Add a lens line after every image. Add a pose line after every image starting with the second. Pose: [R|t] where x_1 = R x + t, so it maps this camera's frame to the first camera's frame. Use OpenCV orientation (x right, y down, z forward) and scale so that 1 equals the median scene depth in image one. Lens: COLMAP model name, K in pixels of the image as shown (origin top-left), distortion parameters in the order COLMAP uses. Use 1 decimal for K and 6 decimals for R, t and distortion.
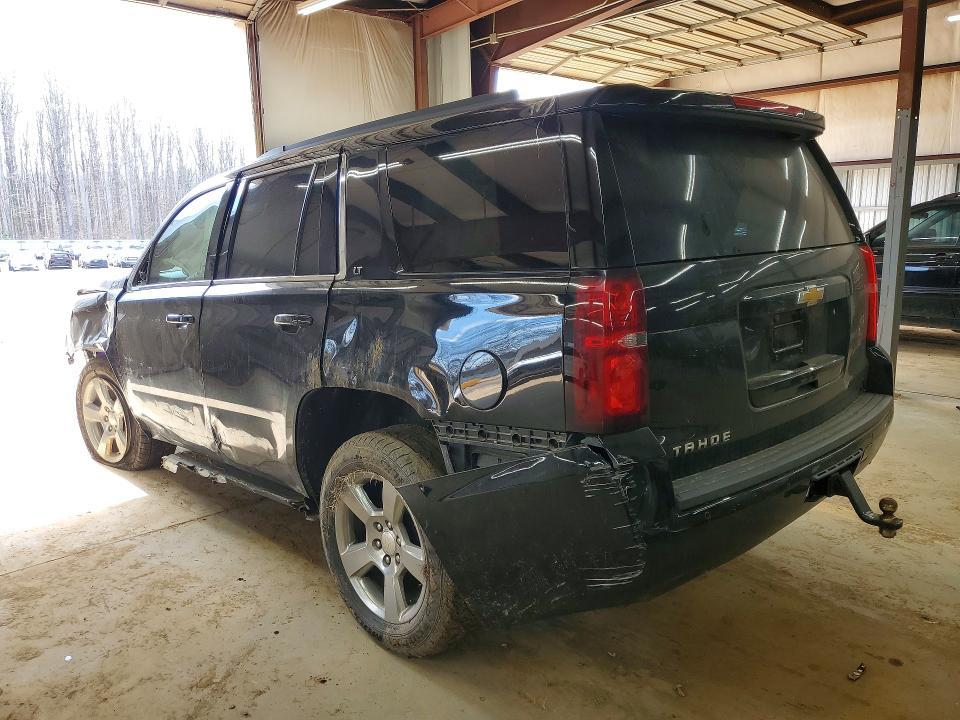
lens RADIAL K [[764.8, 0, 480.0], [0, 764.8, 360.0], [0, 0, 1]] dist [0.000859, 0.005823]
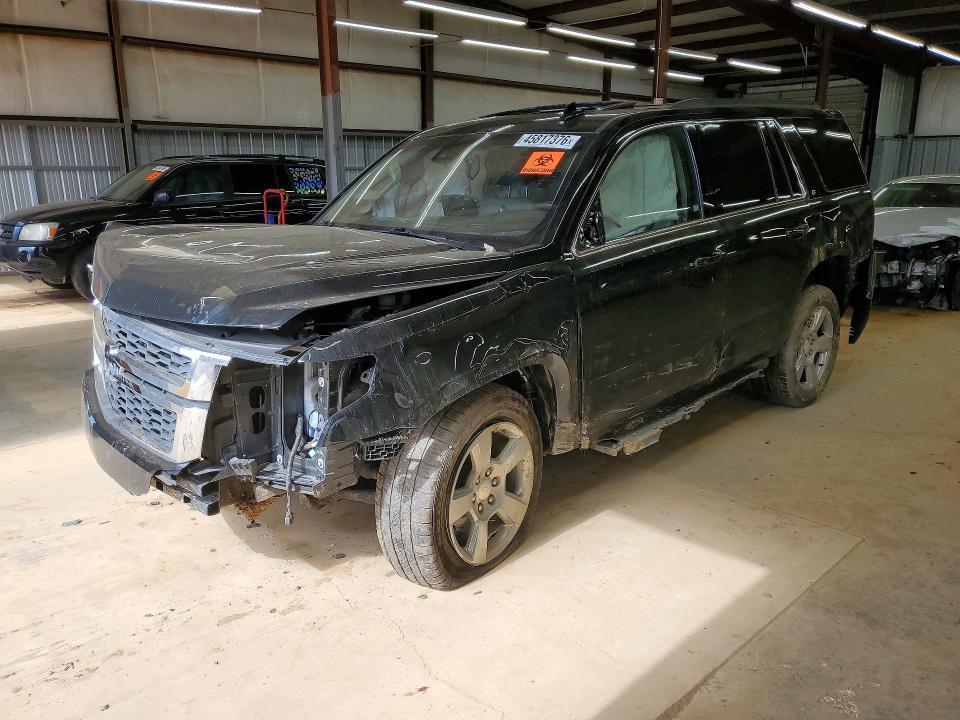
lens RADIAL K [[729.3, 0, 480.0], [0, 729.3, 360.0], [0, 0, 1]] dist [-0.000991, -0.001369]
pose [[0.000917, -0.244421, 0.969669, -1.244071], [0.188213, 0.952382, 0.239886, -0.206143], [-0.982128, 0.182284, 0.046877, 1.157840]]
